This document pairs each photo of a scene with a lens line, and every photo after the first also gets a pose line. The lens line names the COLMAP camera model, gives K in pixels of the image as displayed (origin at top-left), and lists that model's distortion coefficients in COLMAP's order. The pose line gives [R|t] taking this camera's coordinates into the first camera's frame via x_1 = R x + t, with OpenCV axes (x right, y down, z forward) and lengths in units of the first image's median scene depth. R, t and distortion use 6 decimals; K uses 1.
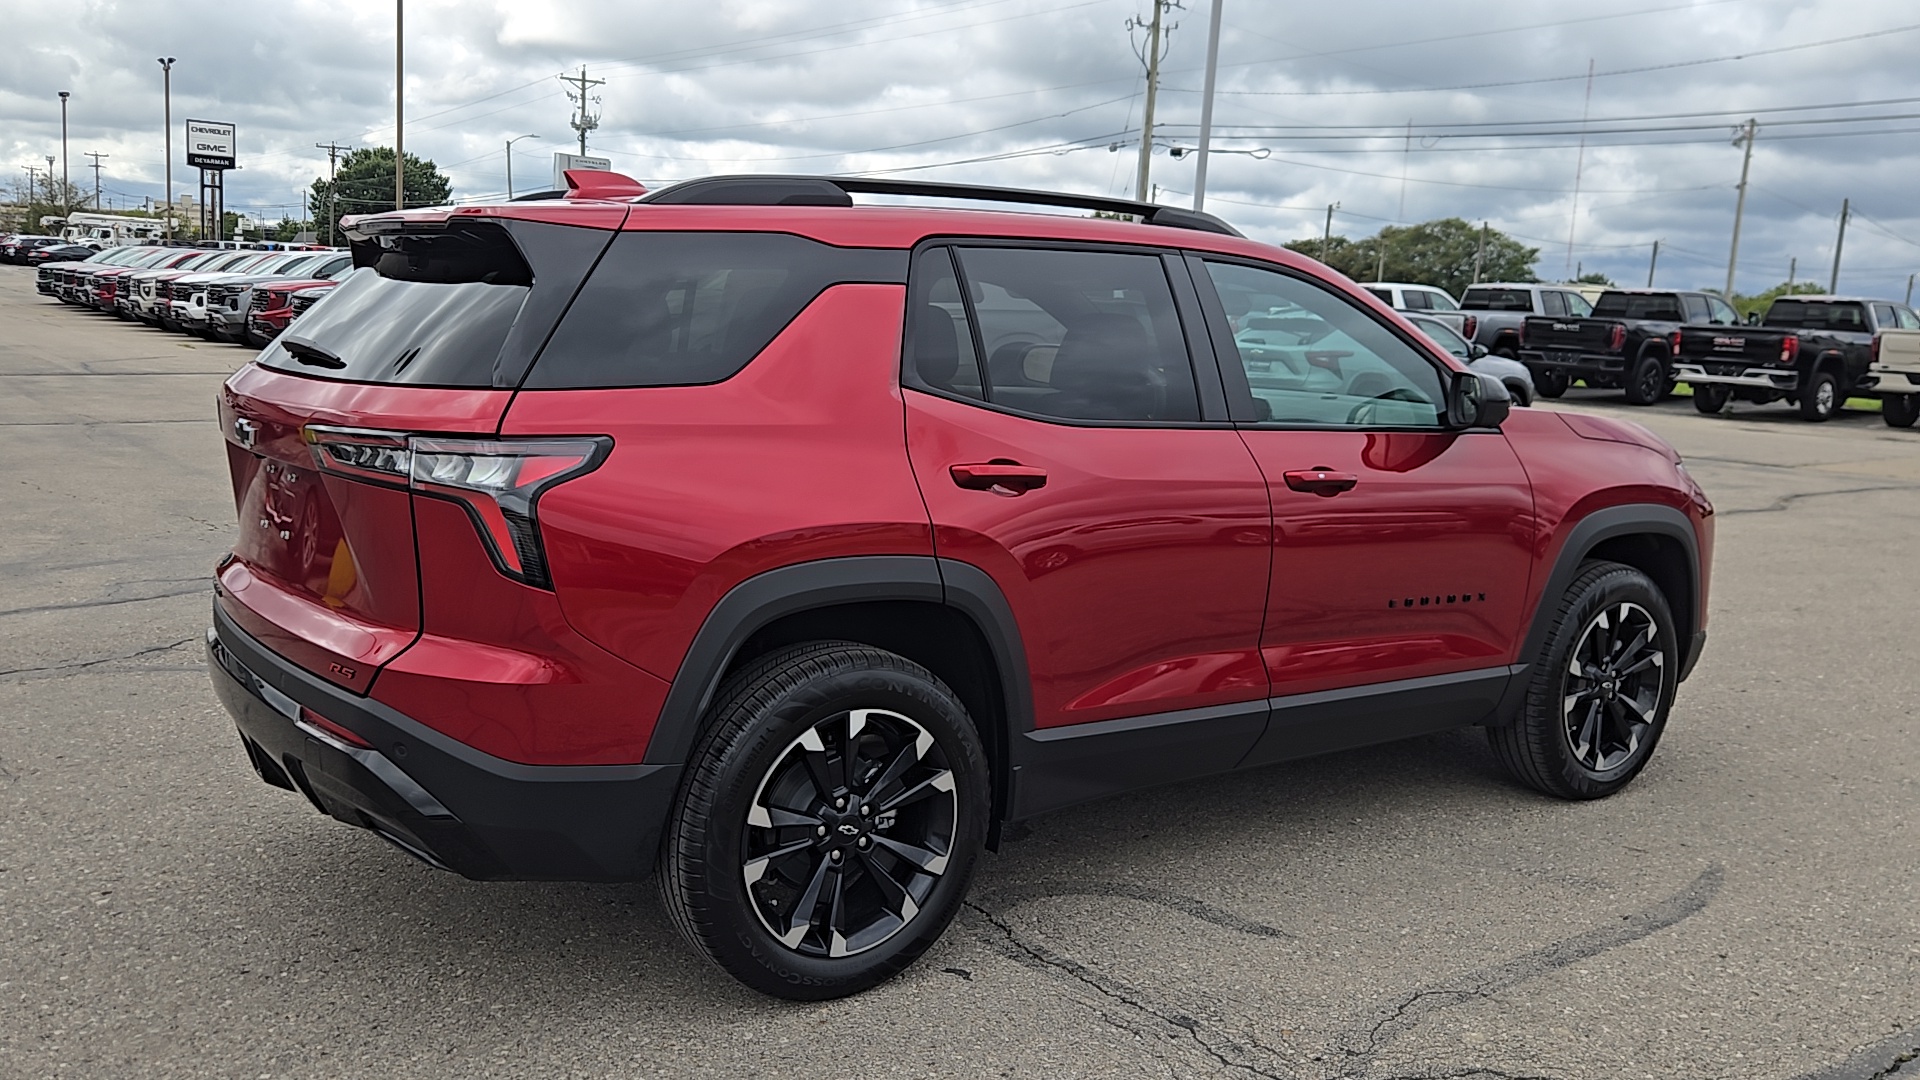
lens RADIAL K [[1599.0, 0, 954.7], [0, 1599.0, 540.2], [0, 0, 1]] dist [0.008051, -0.003447]
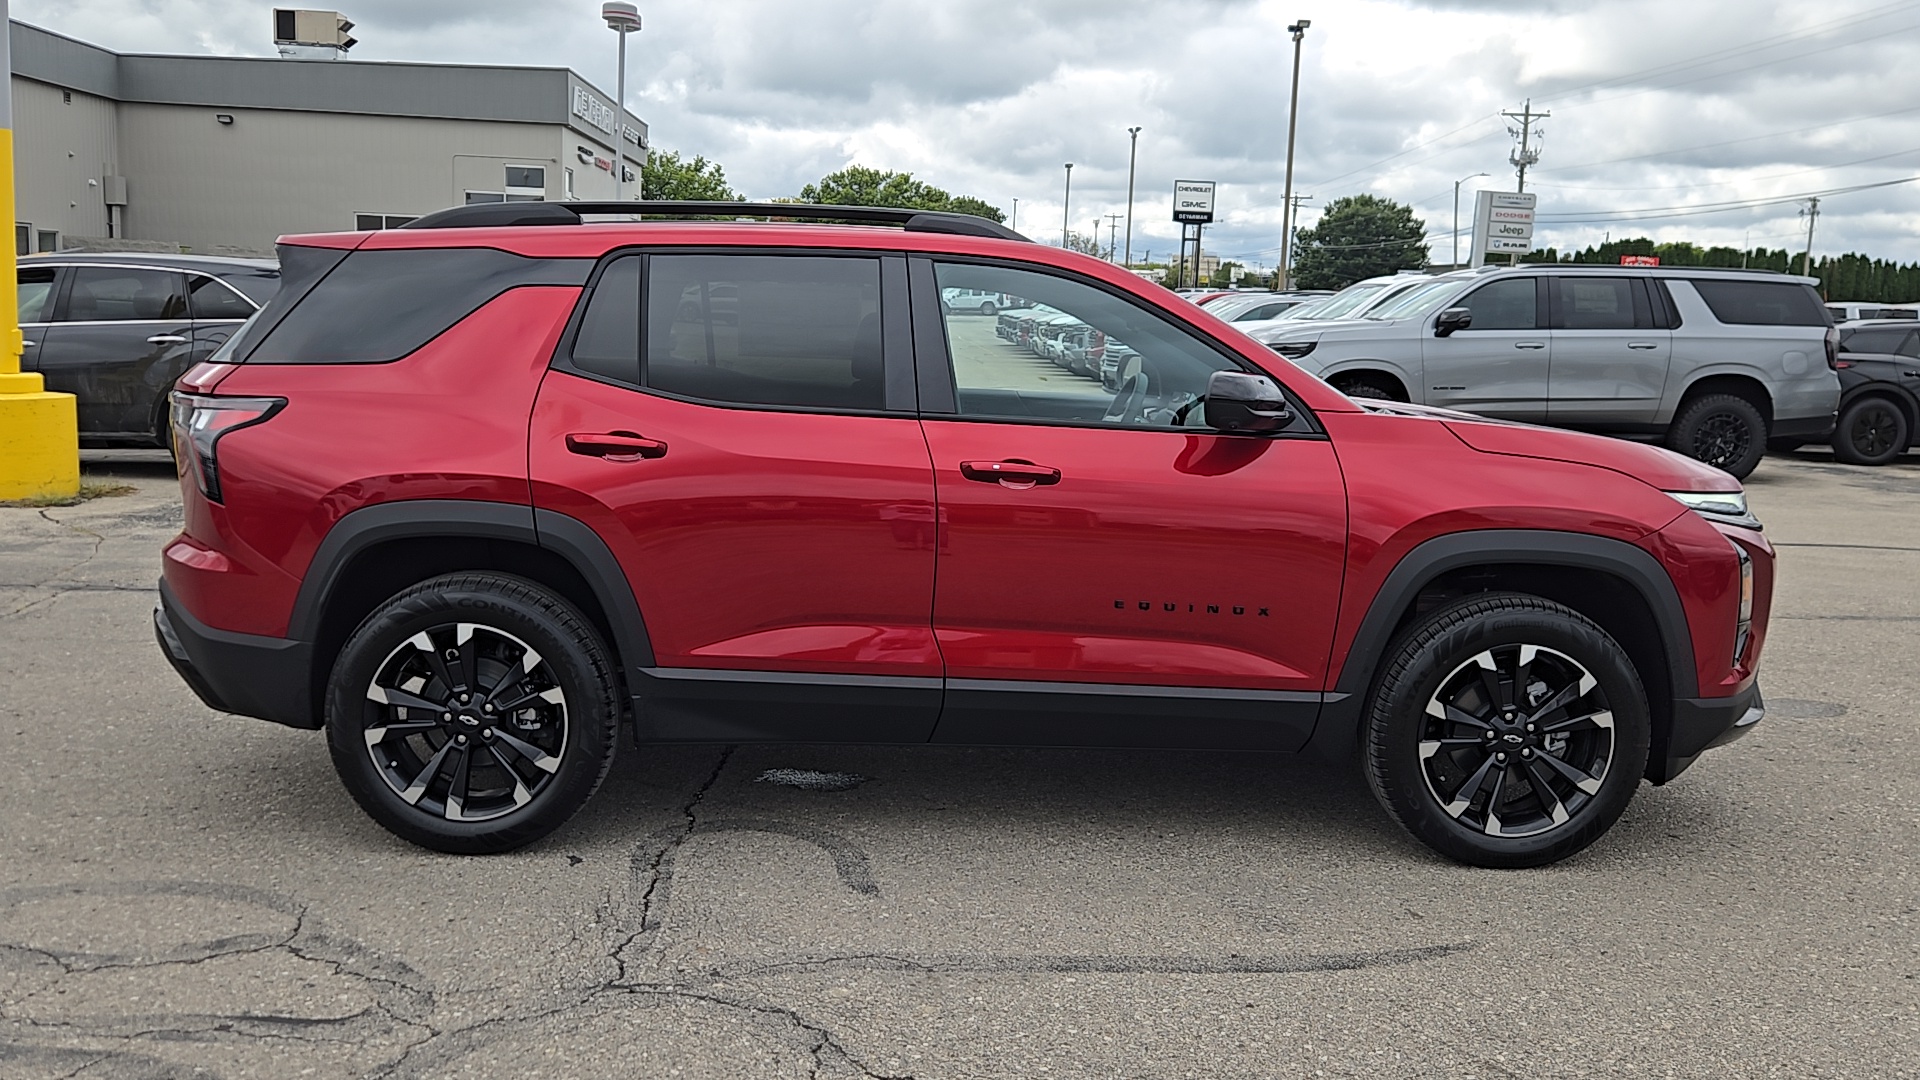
lens RADIAL K [[1599.0, 0, 954.7], [0, 1599.0, 540.2], [0, 0, 1]] dist [0.008051, -0.003447]
pose [[0.830415, 0.063925, -0.553466, 0.816837], [-0.078138, 0.996940, -0.002092, 0.011475], [0.551638, 0.044984, 0.832869, 0.138594]]
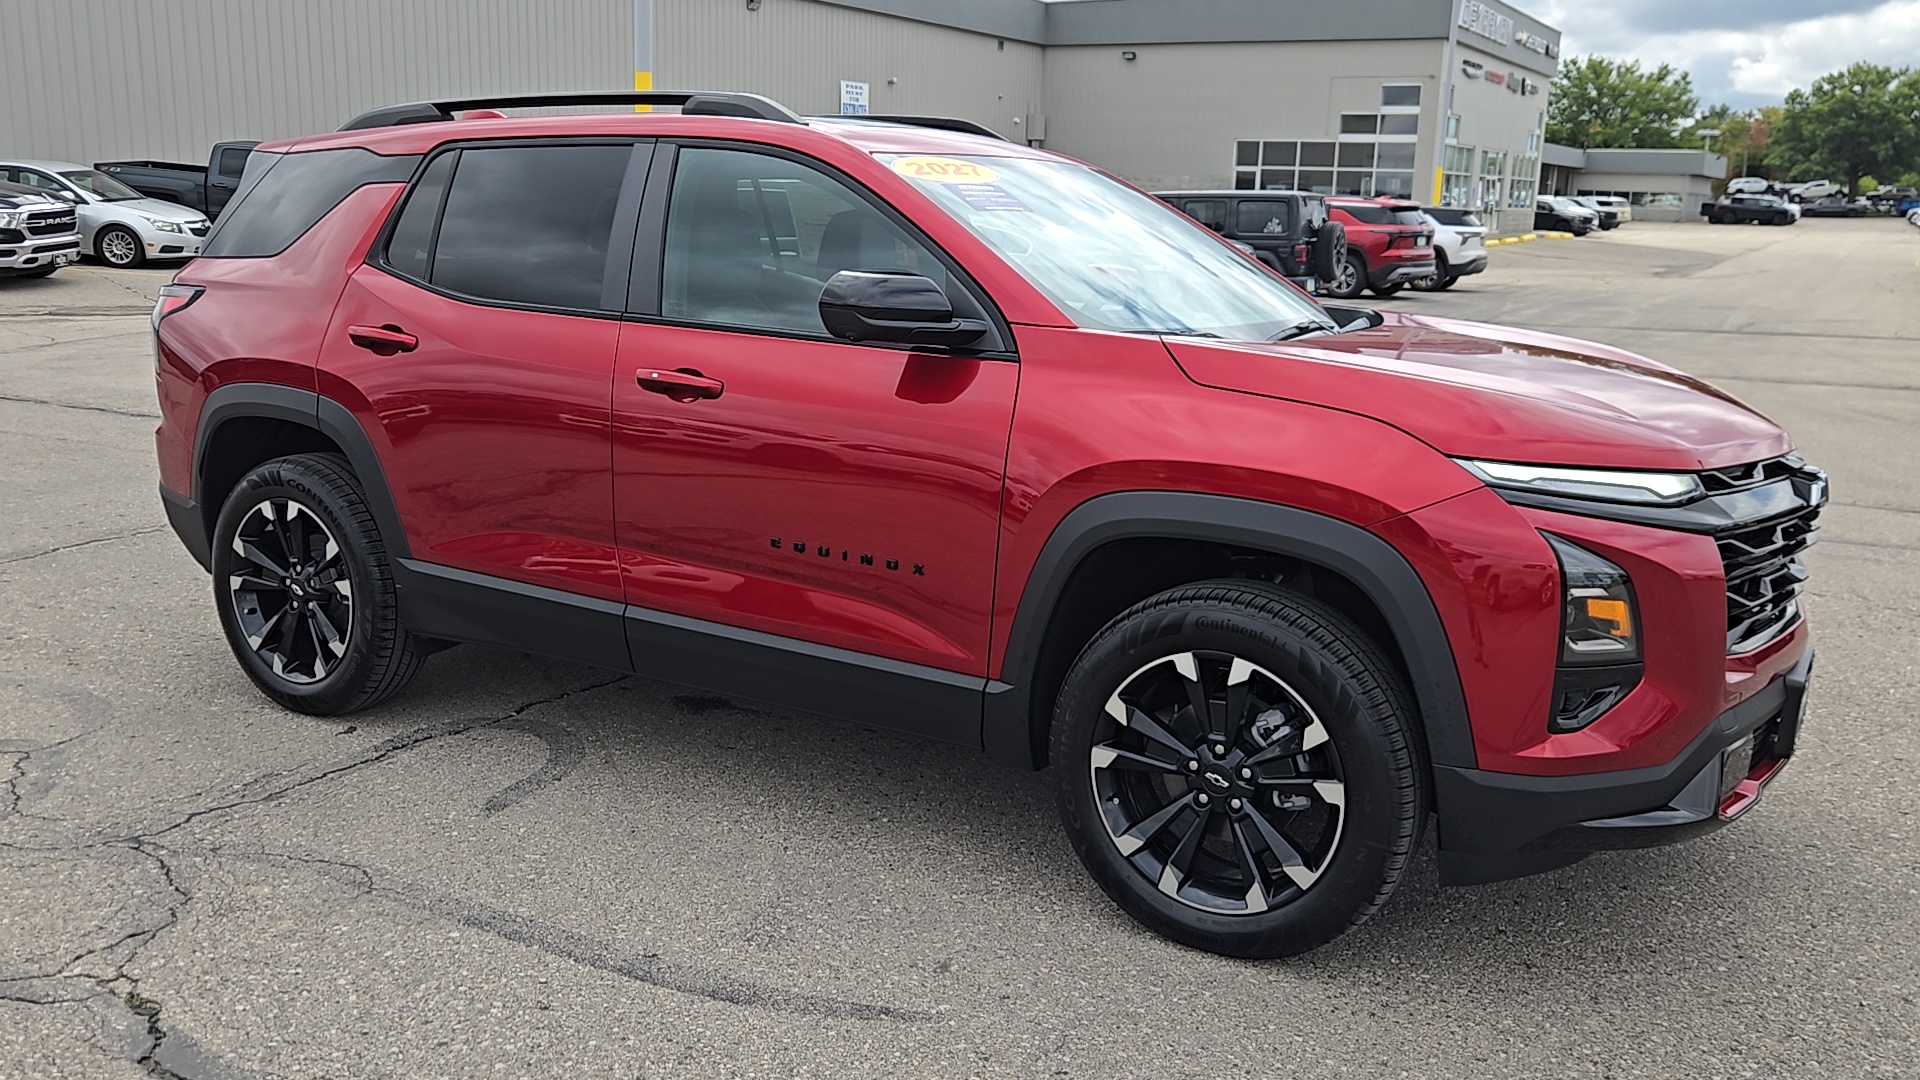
lens RADIAL K [[1599.0, 0, 954.7], [0, 1599.0, 540.2], [0, 0, 1]] dist [0.008051, -0.003447]
pose [[0.392018, 0.155099, -0.906789, 1.205532], [-0.141358, 0.984135, 0.107217, -0.073667], [0.909032, 0.086151, 0.407723, 0.831537]]
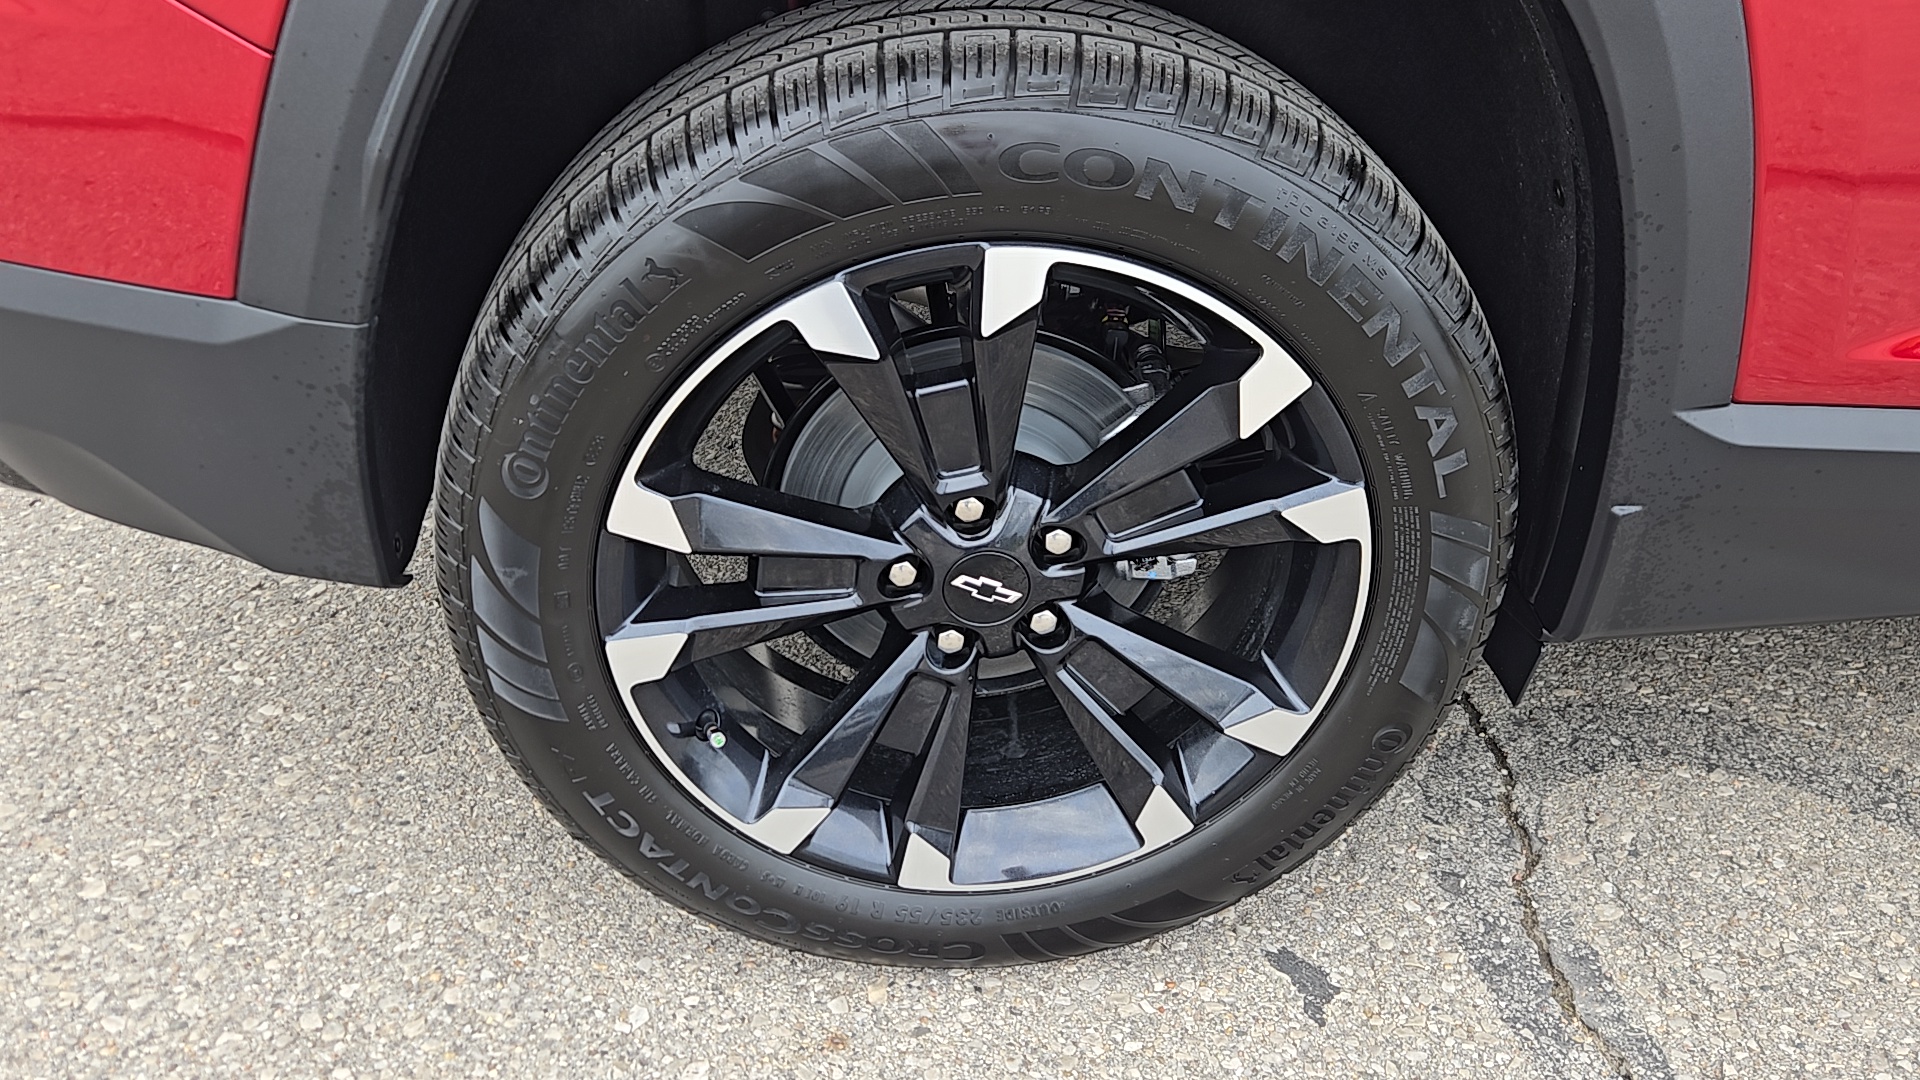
lens RADIAL K [[1546.6, 0, 934.4], [0, 1546.6, 536.5], [0, 0, 1]] dist [0.004239, -0.002849]
pose [[0.840729, 0.285276, -0.460210, 0.061250], [-0.084767, 0.908813, 0.408502, 0.034777], [0.534780, -0.304429, 0.788247, 0.648254]]
